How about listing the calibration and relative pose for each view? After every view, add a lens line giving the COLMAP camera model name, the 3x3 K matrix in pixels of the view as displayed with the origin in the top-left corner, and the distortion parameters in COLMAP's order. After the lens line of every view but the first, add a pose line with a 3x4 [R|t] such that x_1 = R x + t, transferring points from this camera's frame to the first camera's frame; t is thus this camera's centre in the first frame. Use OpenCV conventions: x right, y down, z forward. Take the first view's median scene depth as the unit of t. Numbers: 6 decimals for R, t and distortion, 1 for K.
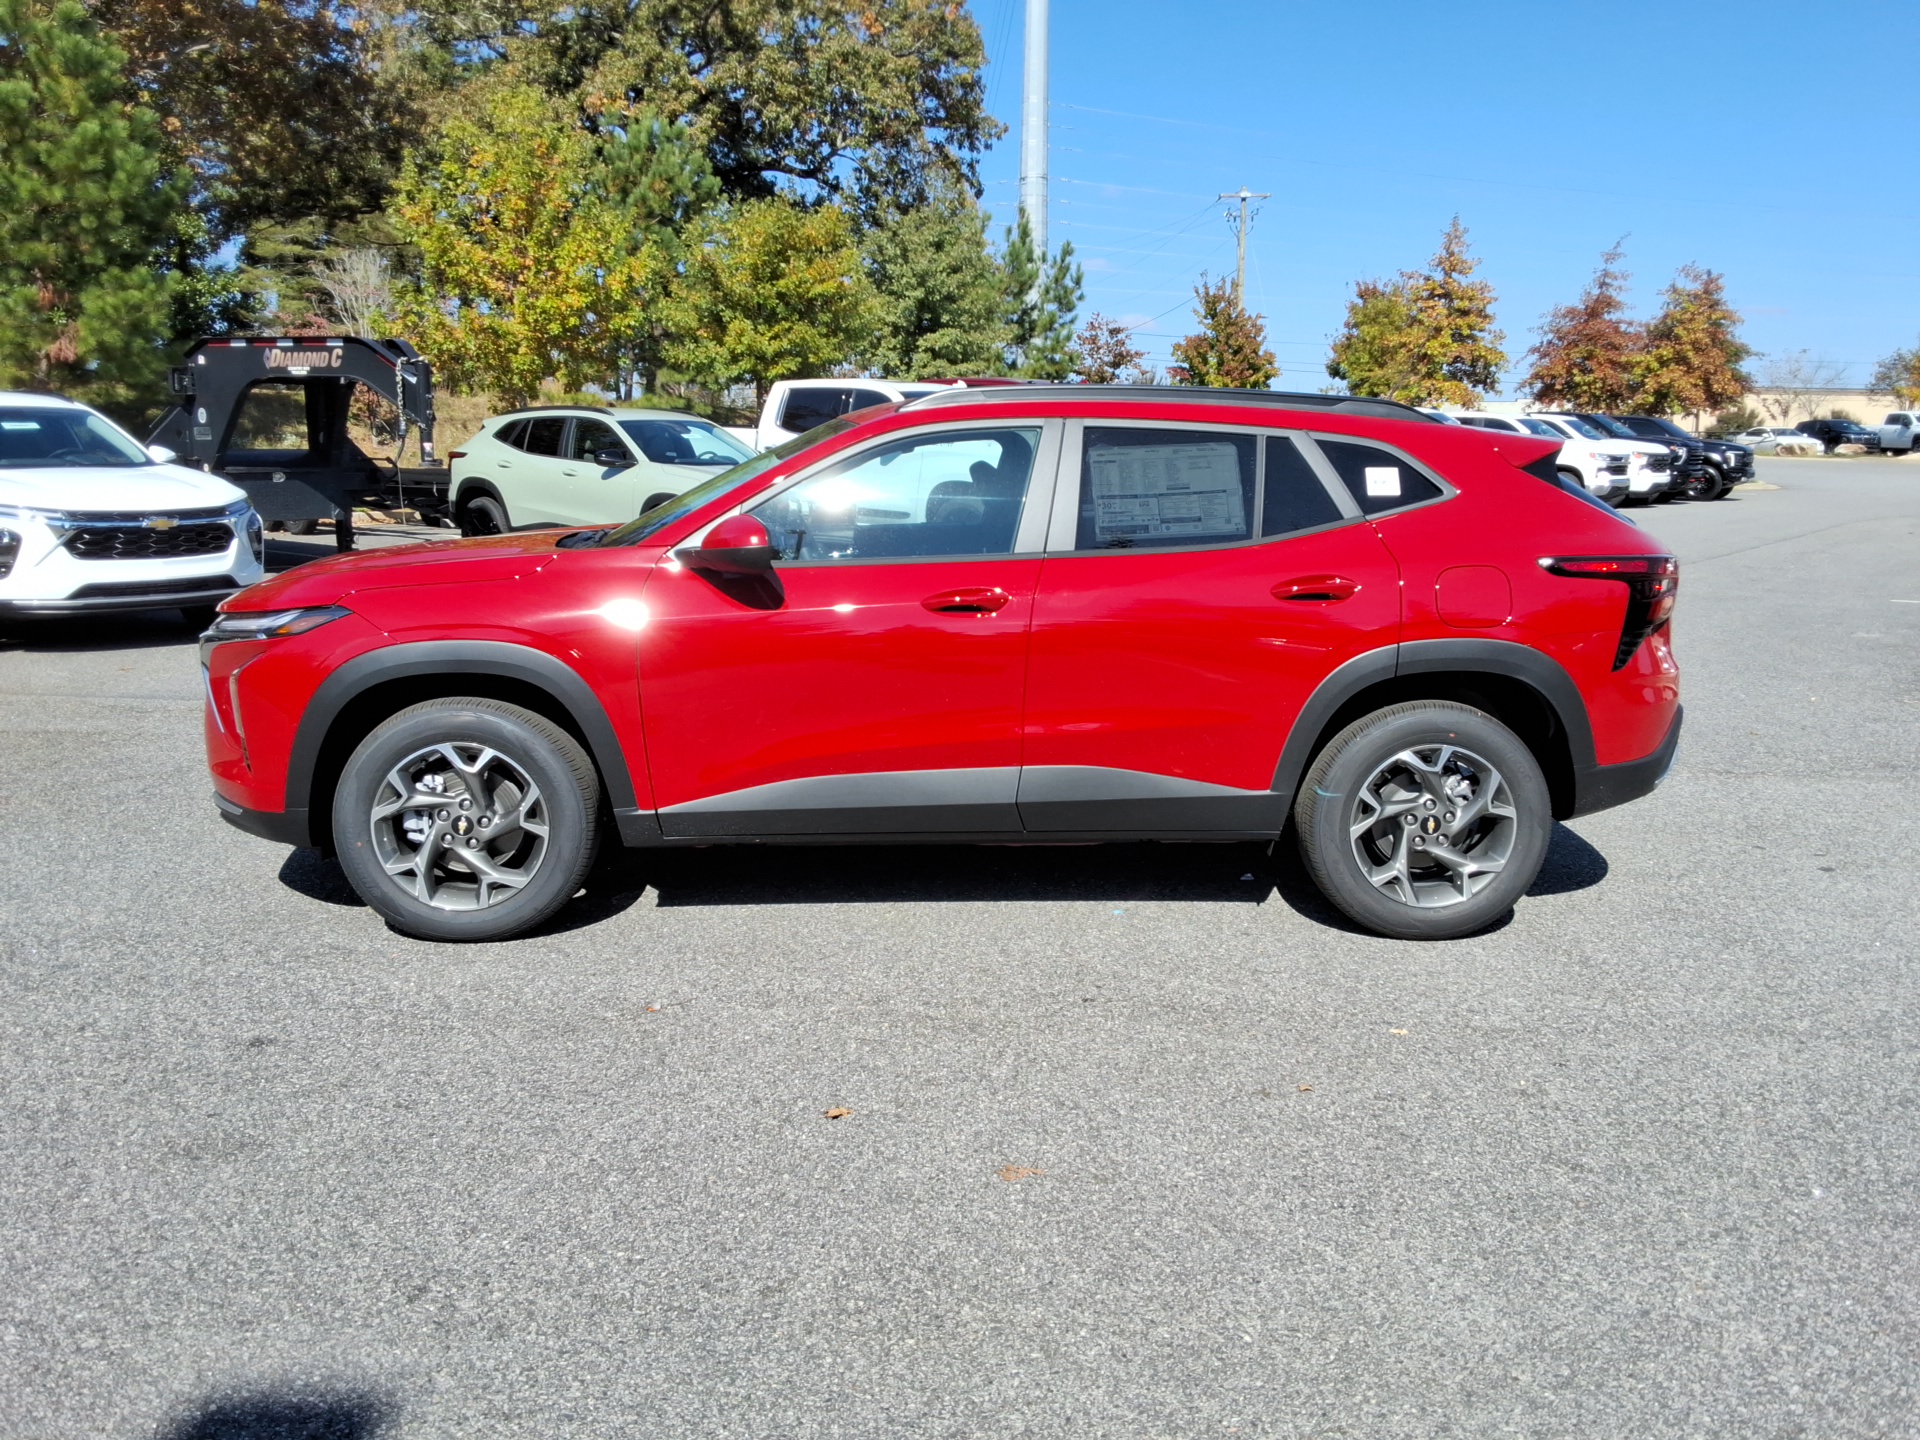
lens RADIAL K [[1533.1, 0, 973.5], [0, 1533.1, 728.7], [0, 0, 1]] dist [0.095576, -0.149965]
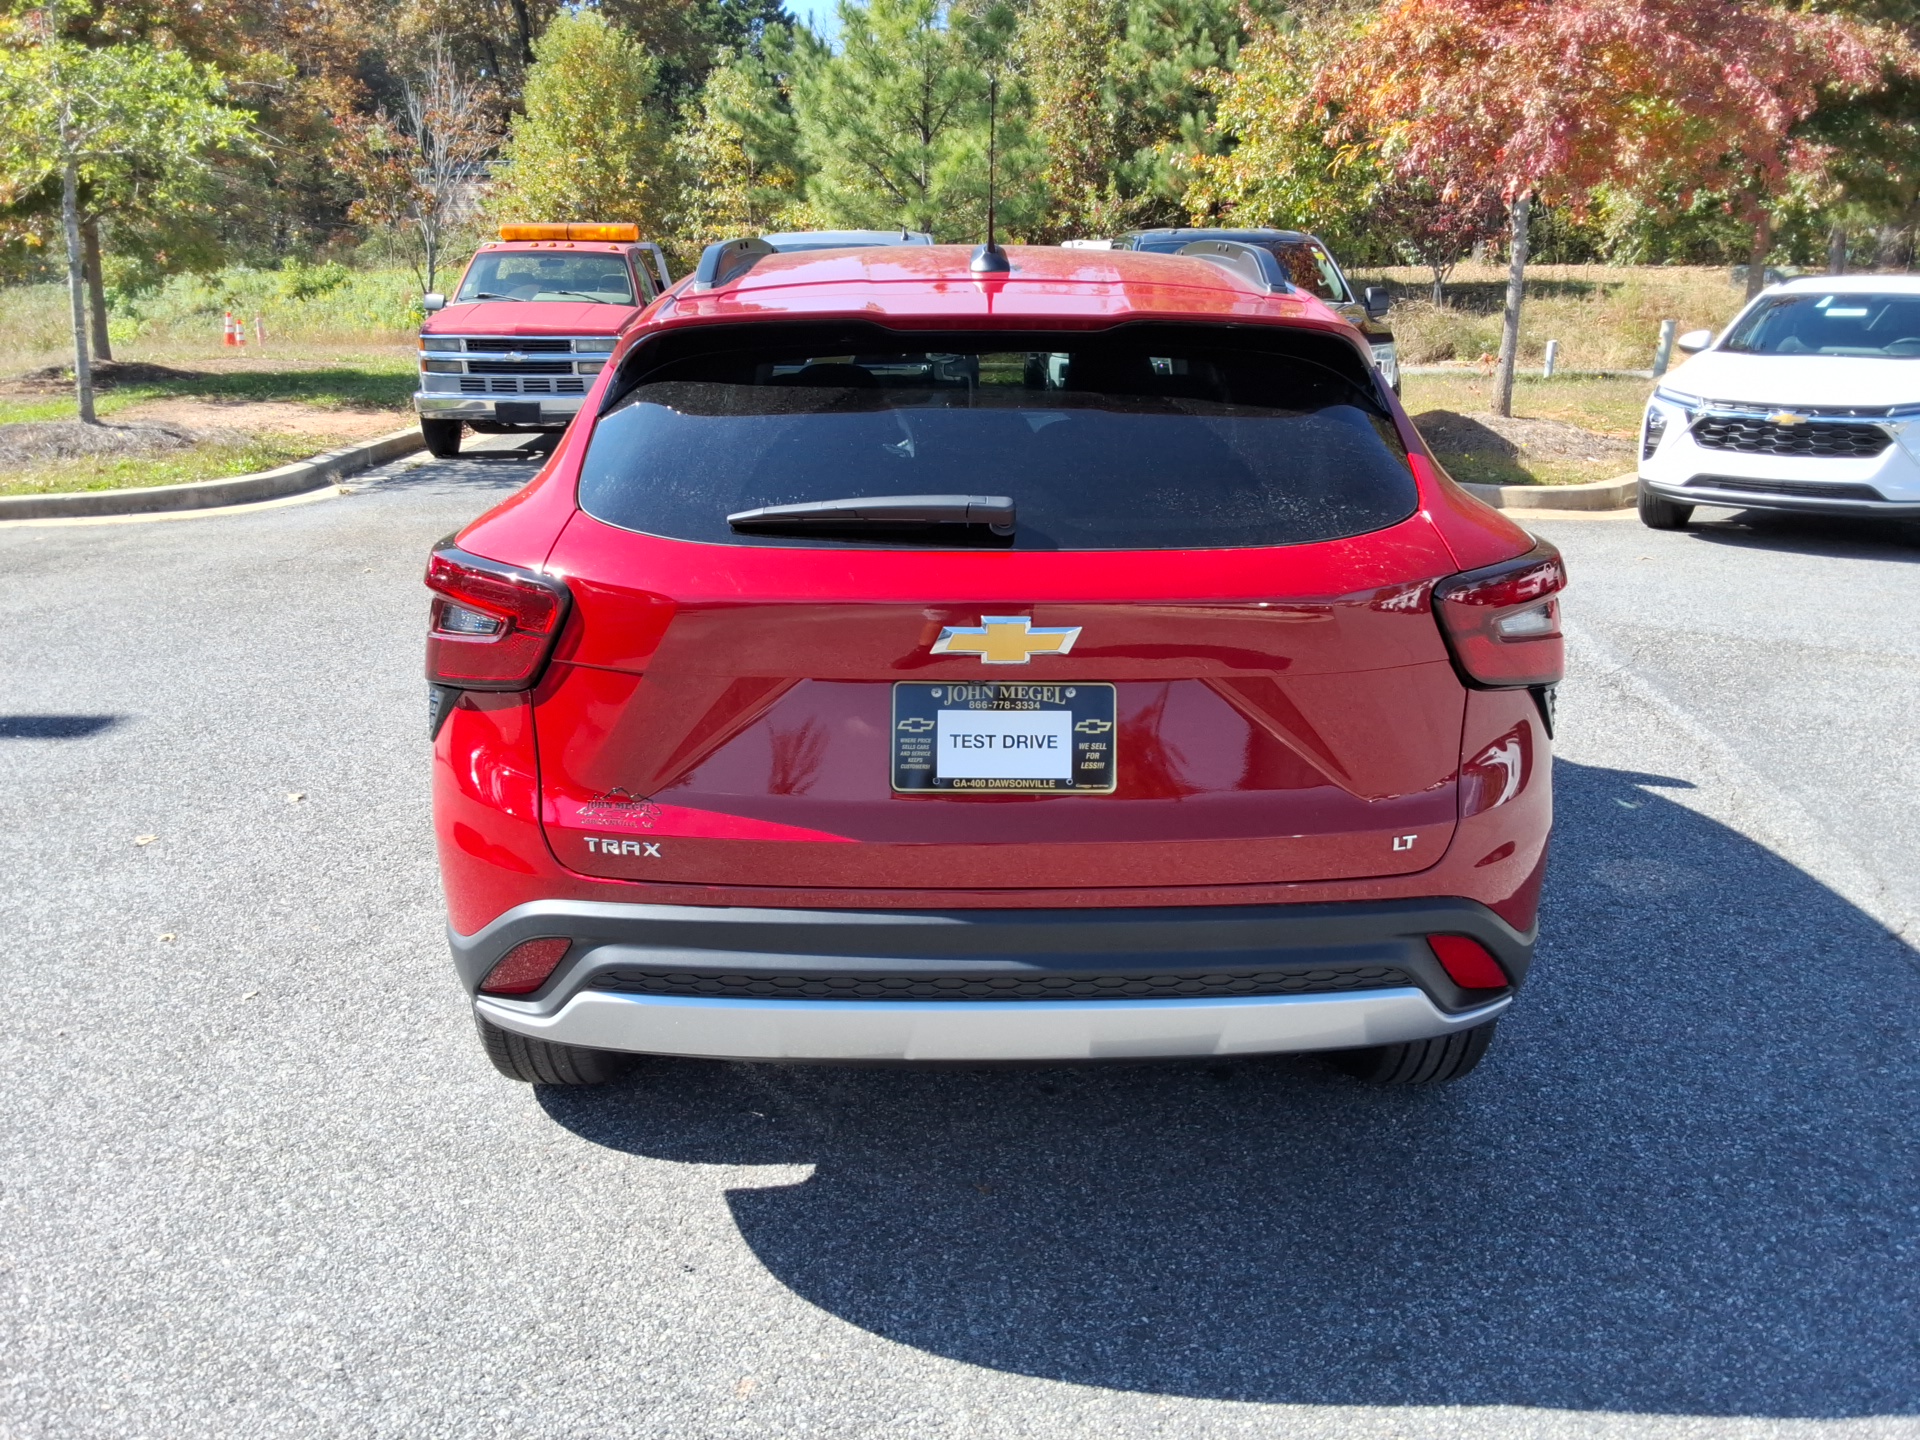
lens RADIAL K [[1533.1, 0, 976.2], [0, 1533.1, 705.2], [0, 0, 1]] dist [0.095576, -0.149965]
pose [[-0.032222, 0.240193, -0.970190, 0.163211], [-0.192224, 0.951084, 0.241847, -0.038012], [0.980822, 0.194287, 0.015525, 0.205404]]
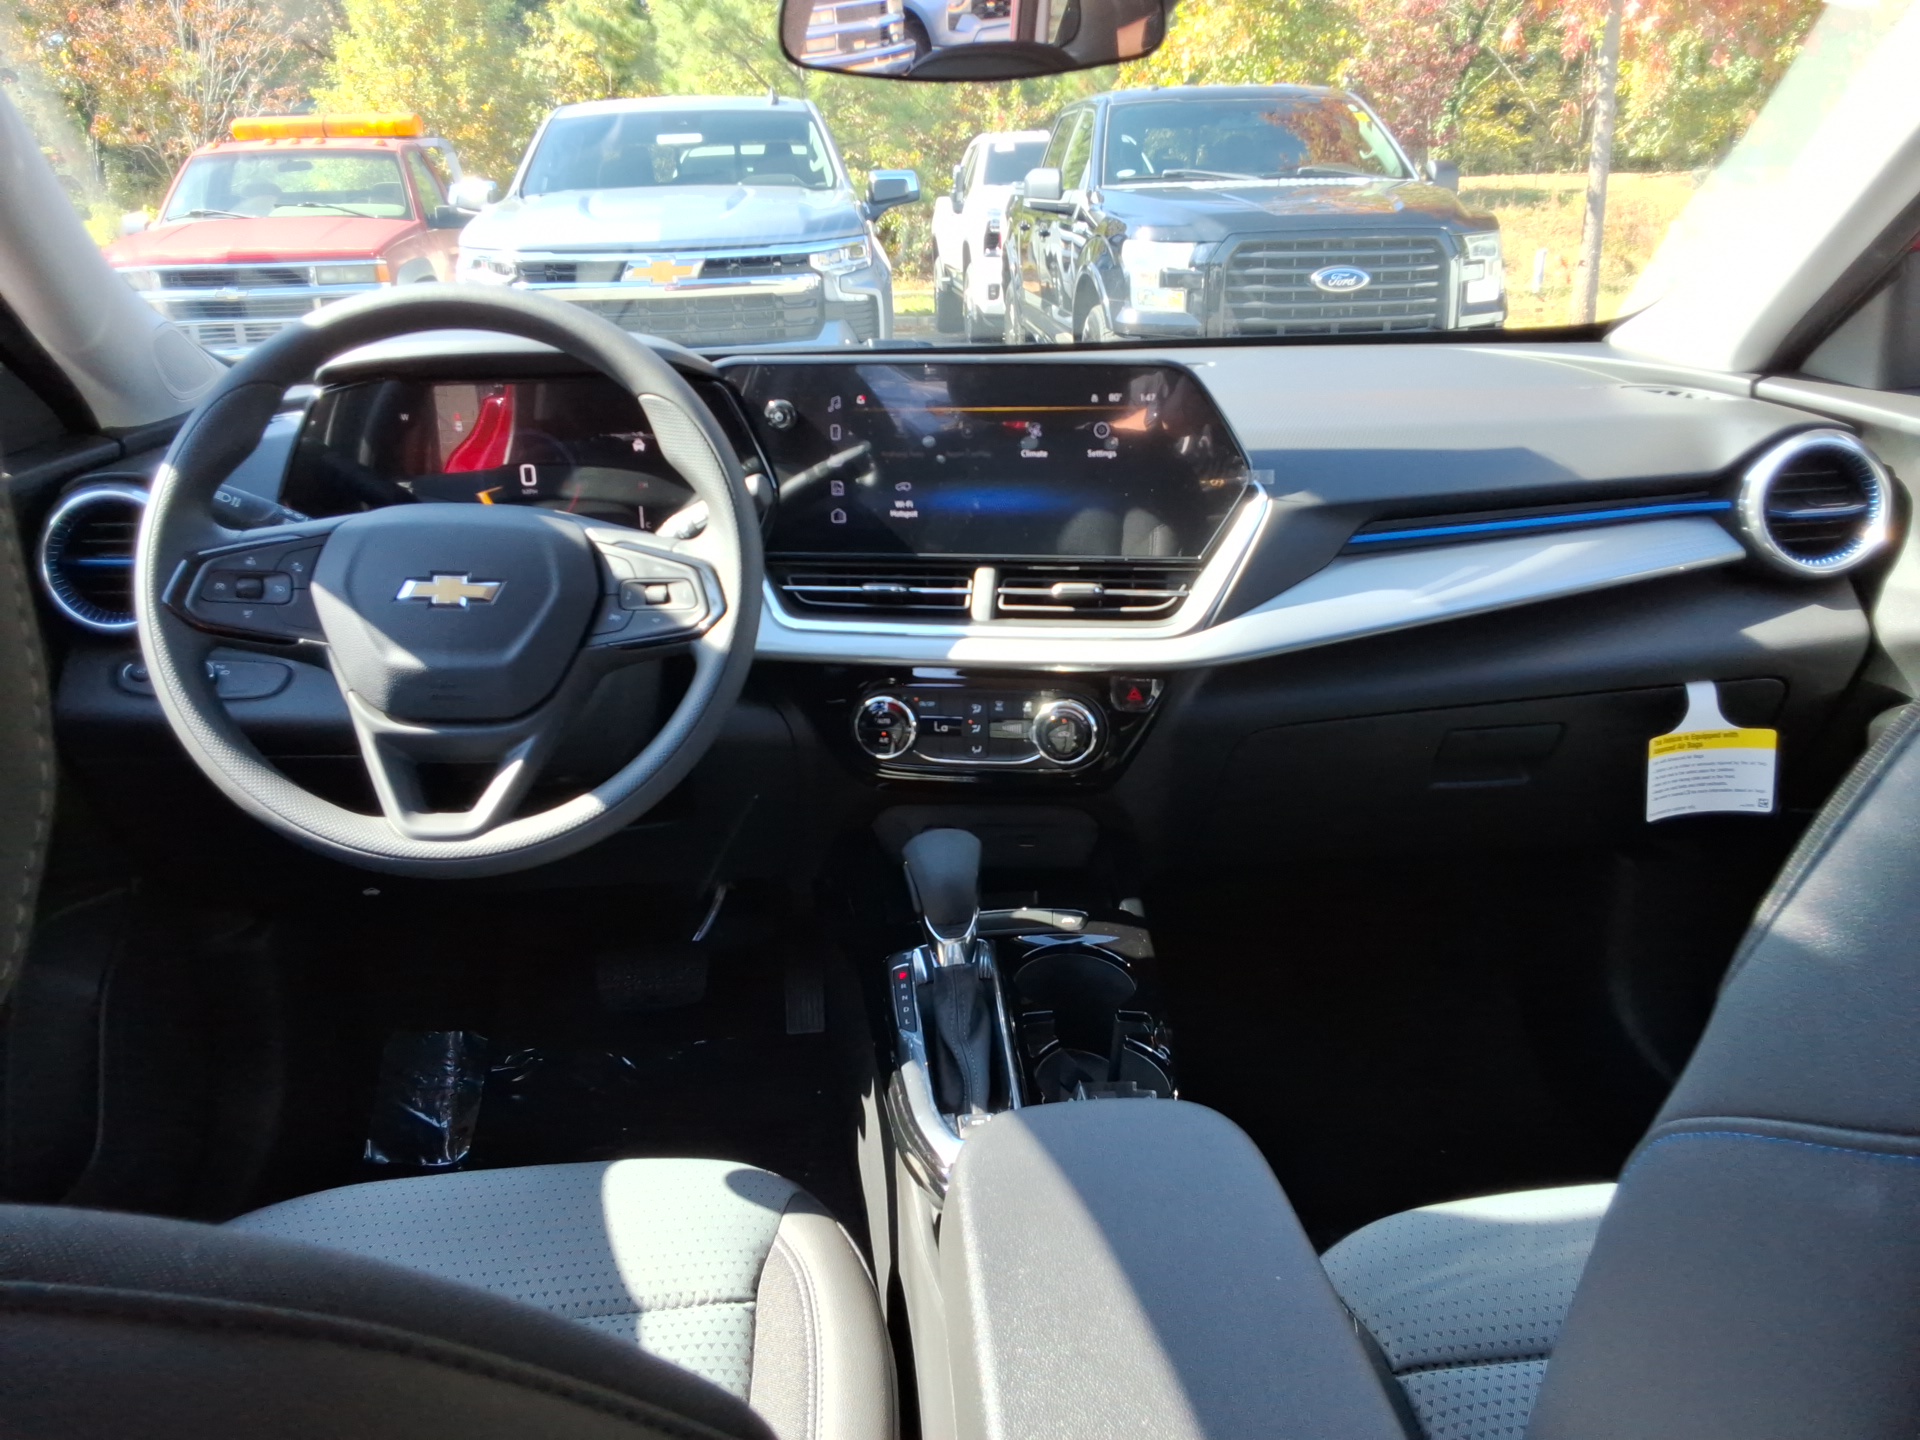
lens RADIAL K [[1533.1, 0, 976.8], [0, 1533.1, 721.9], [0, 0, 1]] dist [0.095576, -0.149965]
pose [[0.036421, 0.285807, -0.957595, 0.019948], [-0.166892, 0.946513, 0.276152, -0.028839], [0.985302, 0.149758, 0.082172, 0.198417]]
